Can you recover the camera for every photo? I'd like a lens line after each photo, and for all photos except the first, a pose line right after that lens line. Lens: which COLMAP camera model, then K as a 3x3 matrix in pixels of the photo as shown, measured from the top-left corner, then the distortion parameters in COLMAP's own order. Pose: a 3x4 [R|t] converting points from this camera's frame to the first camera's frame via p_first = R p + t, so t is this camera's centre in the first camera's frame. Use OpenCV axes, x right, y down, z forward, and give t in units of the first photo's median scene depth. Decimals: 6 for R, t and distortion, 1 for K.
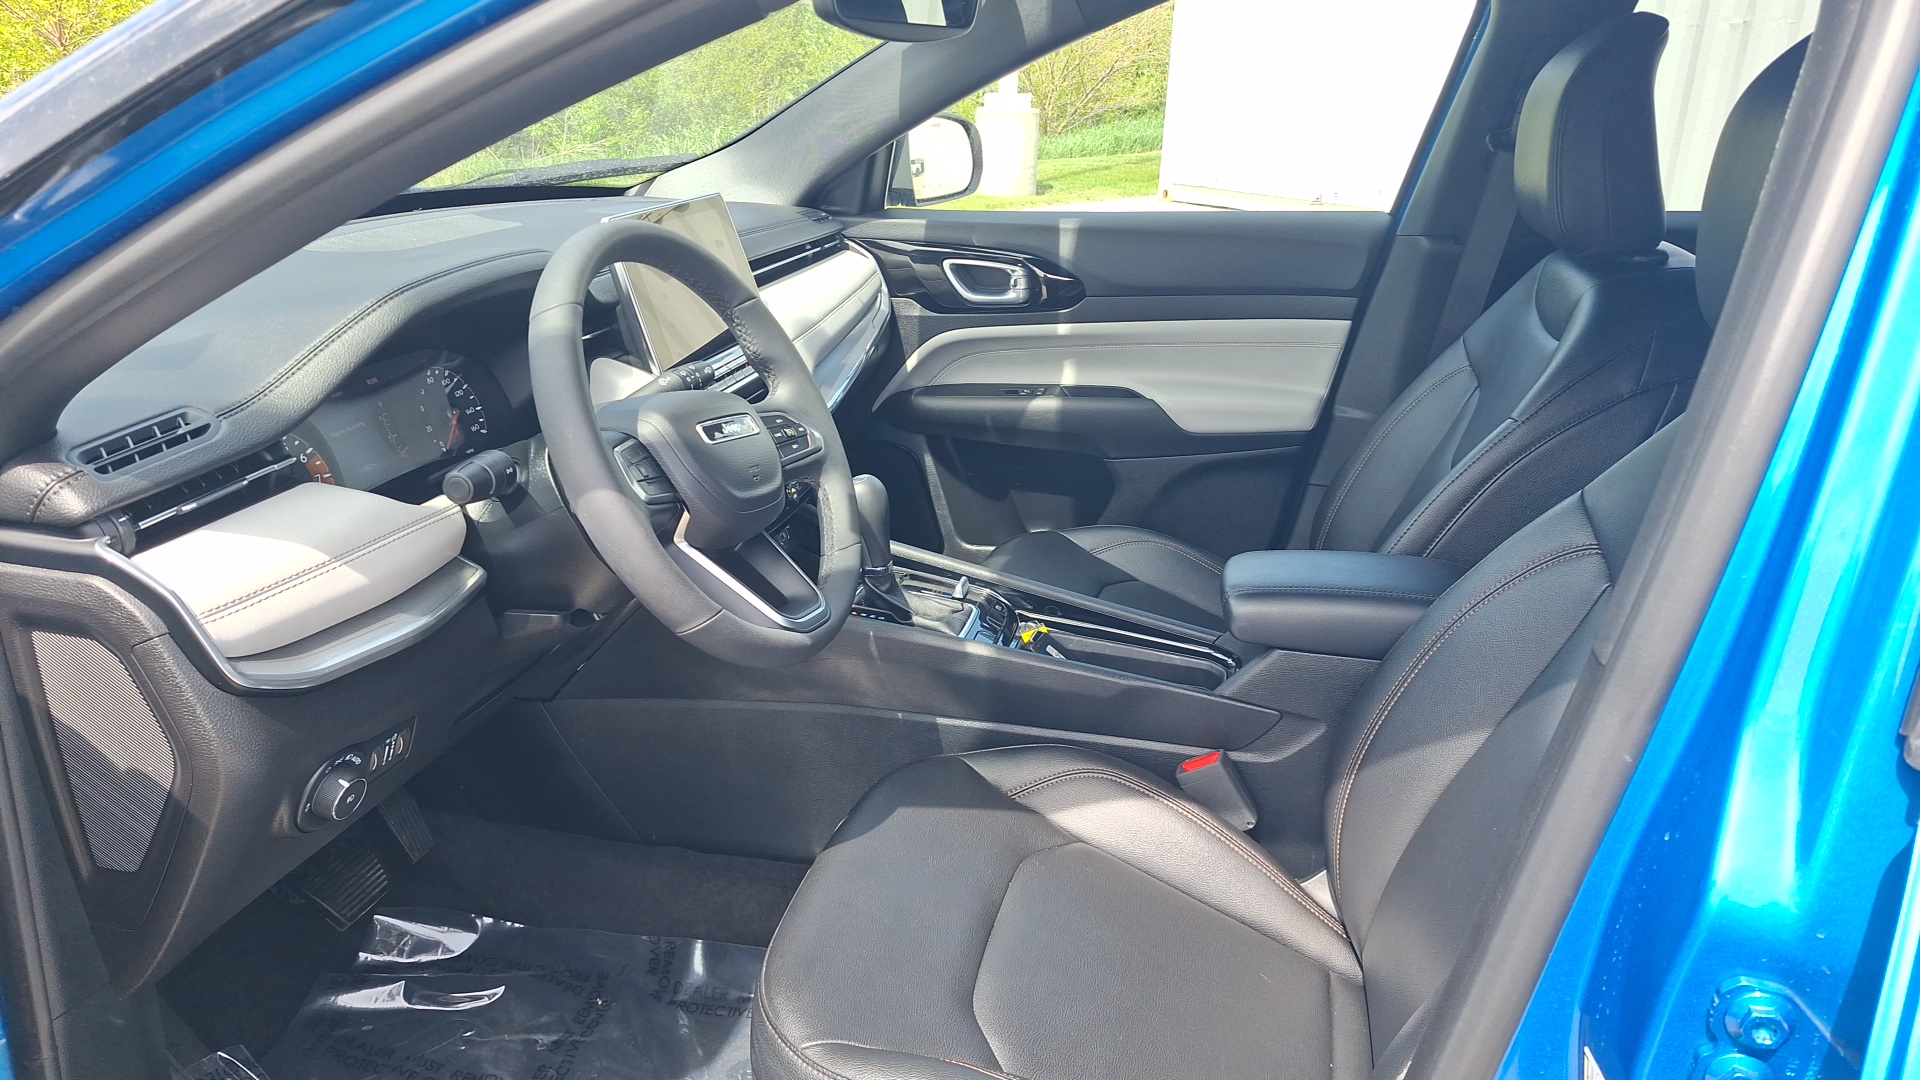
lens RADIAL K [[1315.2, 0, 996.9], [0, 1315.2, 530.0], [0, 0, 1]] dist [0.098796, -0.134128]
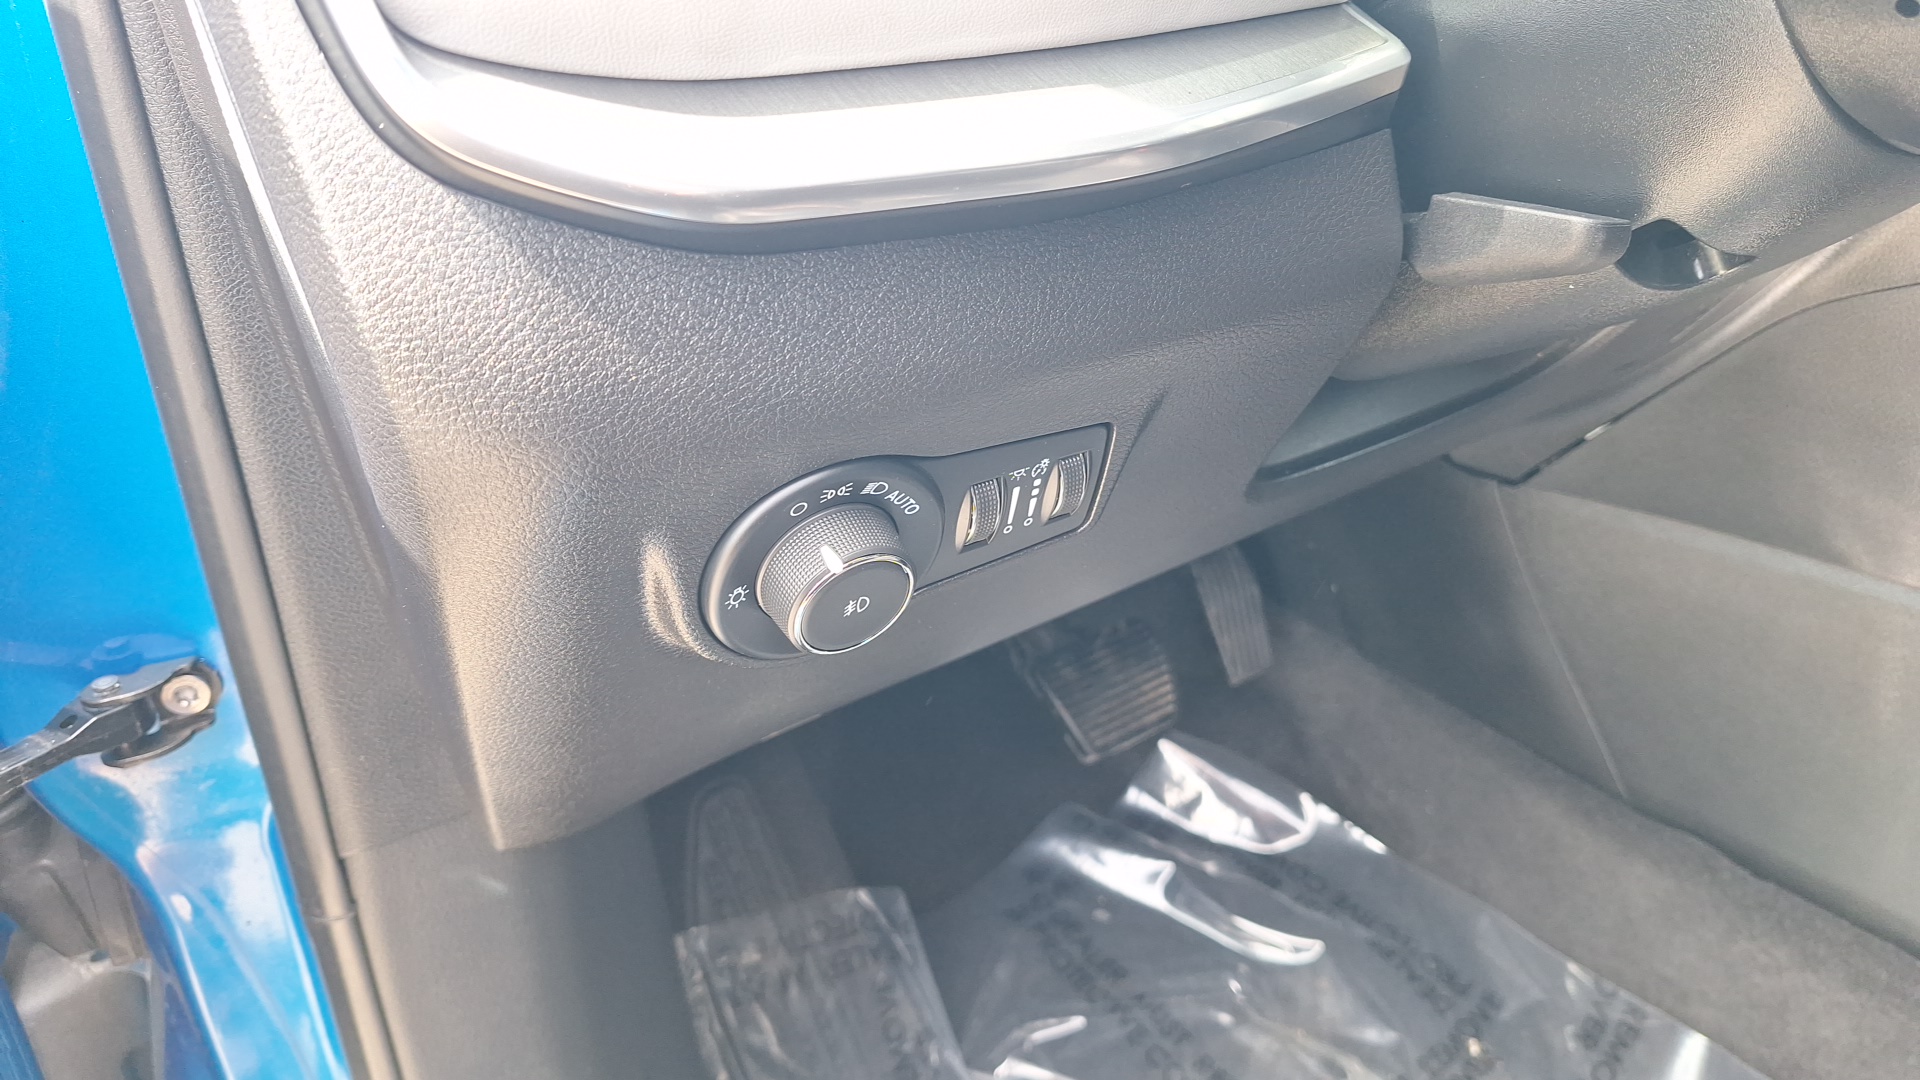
lens RADIAL K [[1322.5, 0, 973.5], [0, 1322.5, 509.0], [0, 0, 1]] dist [0.103469, -0.137870]
pose [[0.722216, 0.262861, -0.639772, -0.209609], [-0.161857, 0.963516, 0.213163, 0.083539], [0.672463, -0.050398, 0.738413, 0.649095]]
